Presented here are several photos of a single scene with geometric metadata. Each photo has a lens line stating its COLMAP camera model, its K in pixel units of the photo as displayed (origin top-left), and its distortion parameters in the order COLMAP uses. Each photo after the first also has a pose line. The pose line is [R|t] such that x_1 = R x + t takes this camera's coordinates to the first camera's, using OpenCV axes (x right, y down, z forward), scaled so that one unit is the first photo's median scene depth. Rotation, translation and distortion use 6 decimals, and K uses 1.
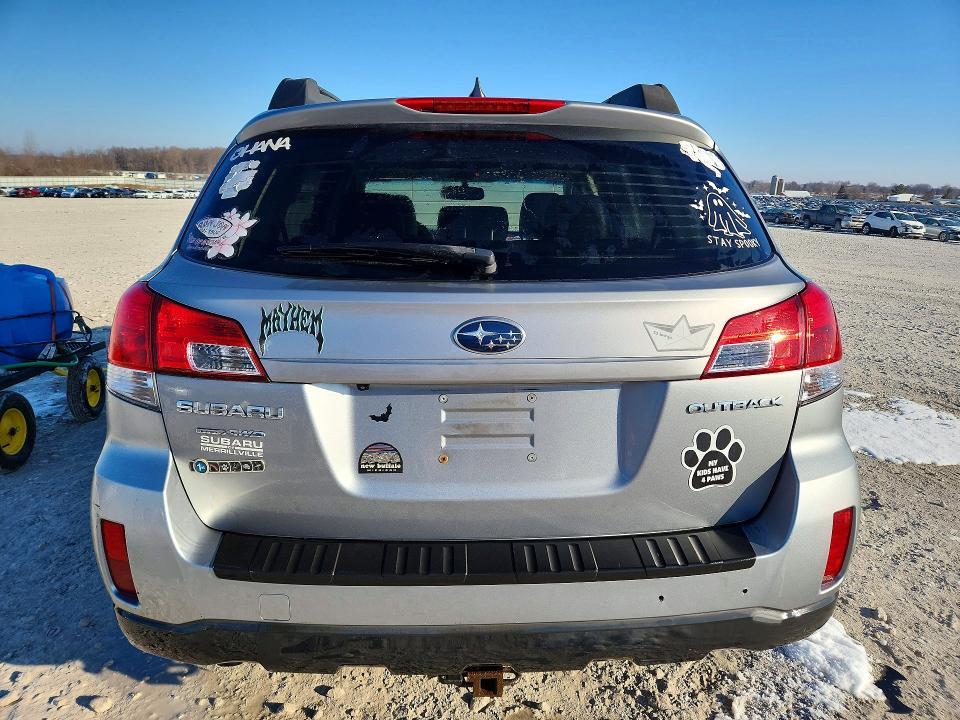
lens RADIAL K [[676.0, 0, 480.0], [0, 676.0, 360.0], [0, 0, 1]] dist [0.030010, -0.002263]
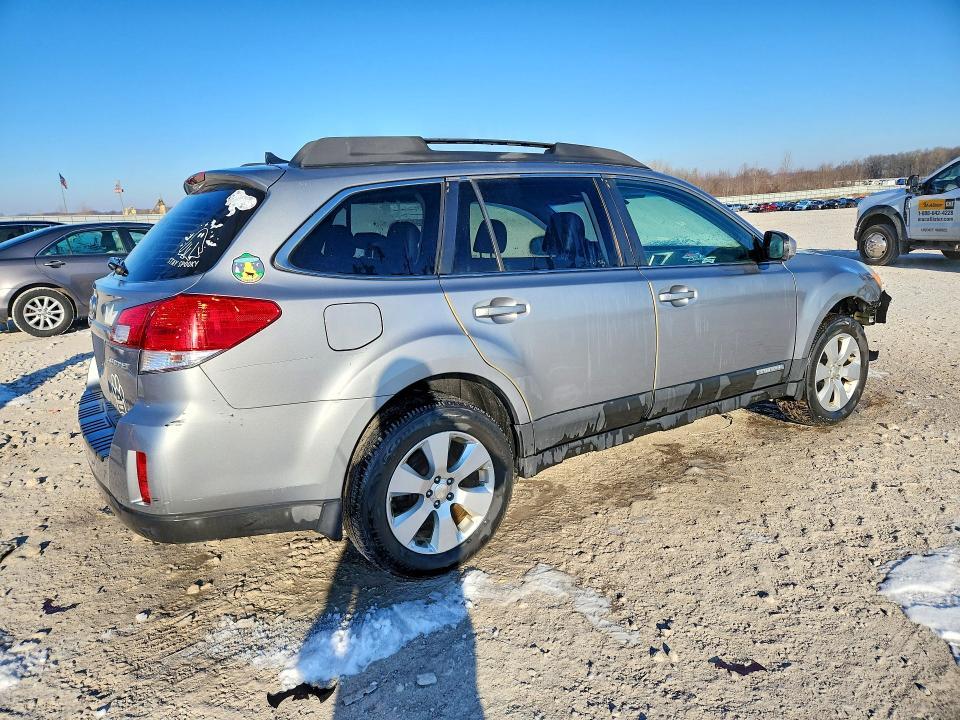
lens RADIAL K [[676.0, 0, 480.0], [0, 676.0, 360.0], [0, 0, 1]] dist [0.030010, -0.002263]
pose [[0.476408, 0.150385, -0.866268, 0.126289], [-0.160237, 0.983614, 0.082633, -0.012286], [0.864500, 0.099441, 0.492699, 0.054803]]
